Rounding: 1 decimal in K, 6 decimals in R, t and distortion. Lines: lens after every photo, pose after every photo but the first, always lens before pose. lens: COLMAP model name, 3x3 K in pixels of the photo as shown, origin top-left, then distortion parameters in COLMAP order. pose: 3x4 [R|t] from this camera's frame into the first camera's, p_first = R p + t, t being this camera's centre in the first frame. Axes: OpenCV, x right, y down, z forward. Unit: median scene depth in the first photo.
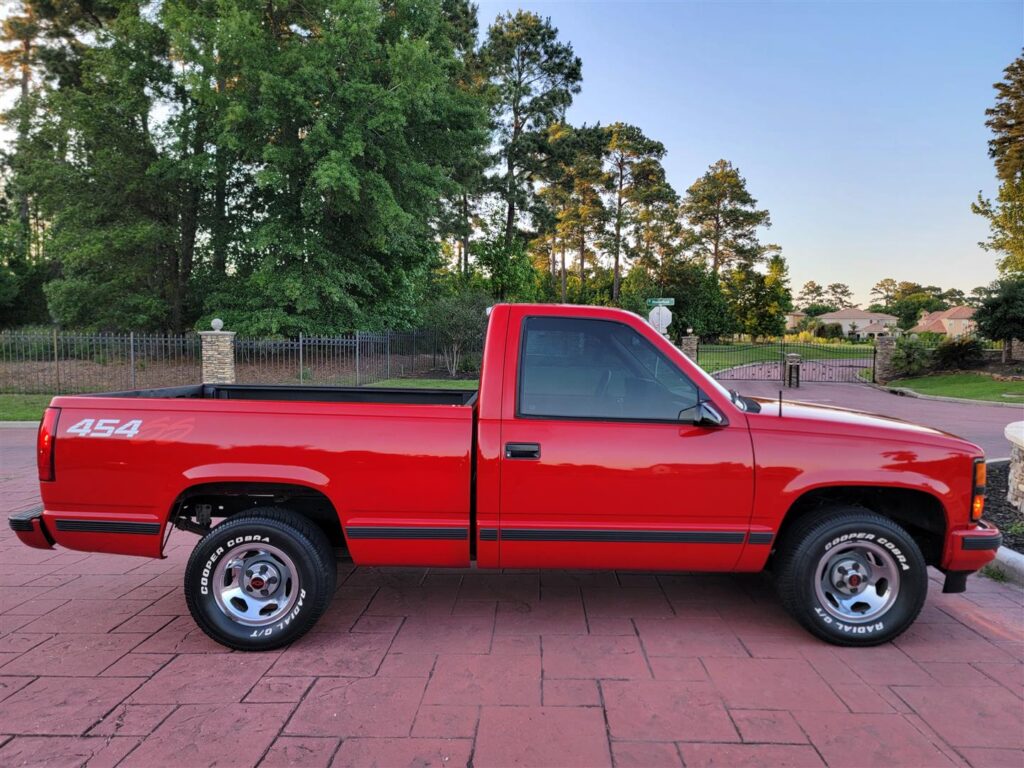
lens RADIAL K [[713.4, 0, 523.9], [0, 713.4, 389.6], [0, 0, 1]] dist [0.074537, -0.068099]
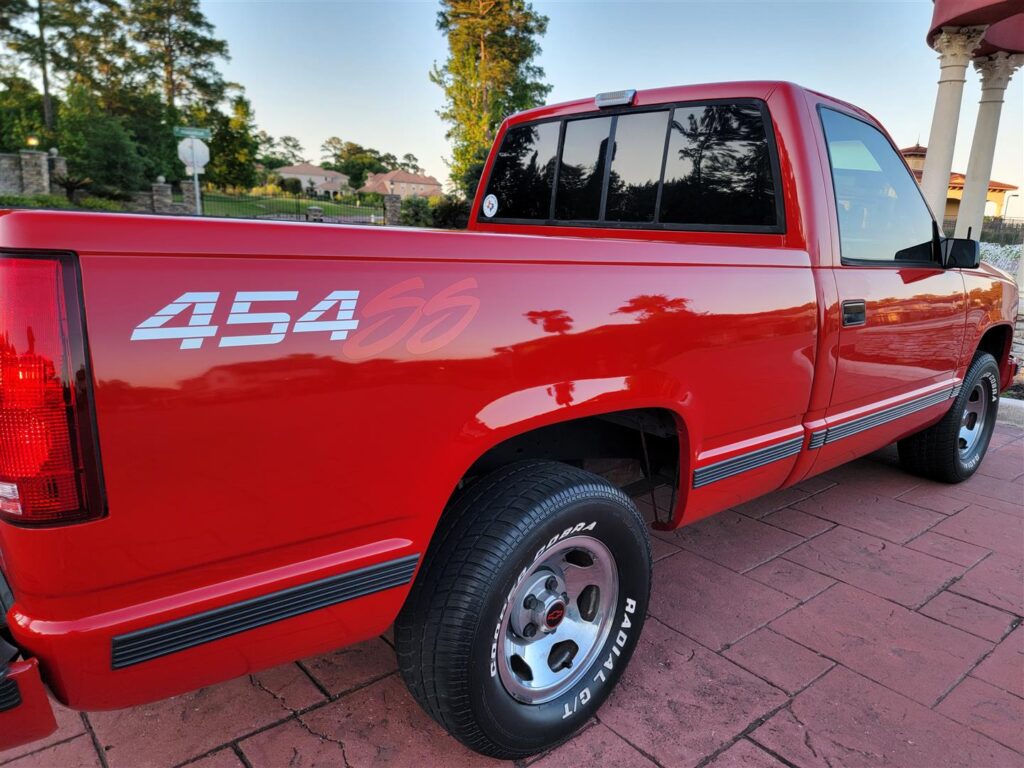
lens RADIAL K [[713.4, 0, 523.9], [0, 713.4, 389.6], [0, 0, 1]] dist [0.074537, -0.068099]
pose [[0.747389, -0.128136, 0.651914, -0.682960], [-0.001263, 0.980950, 0.194258, 0.022218], [-0.664386, -0.146009, 0.732989, 0.676836]]
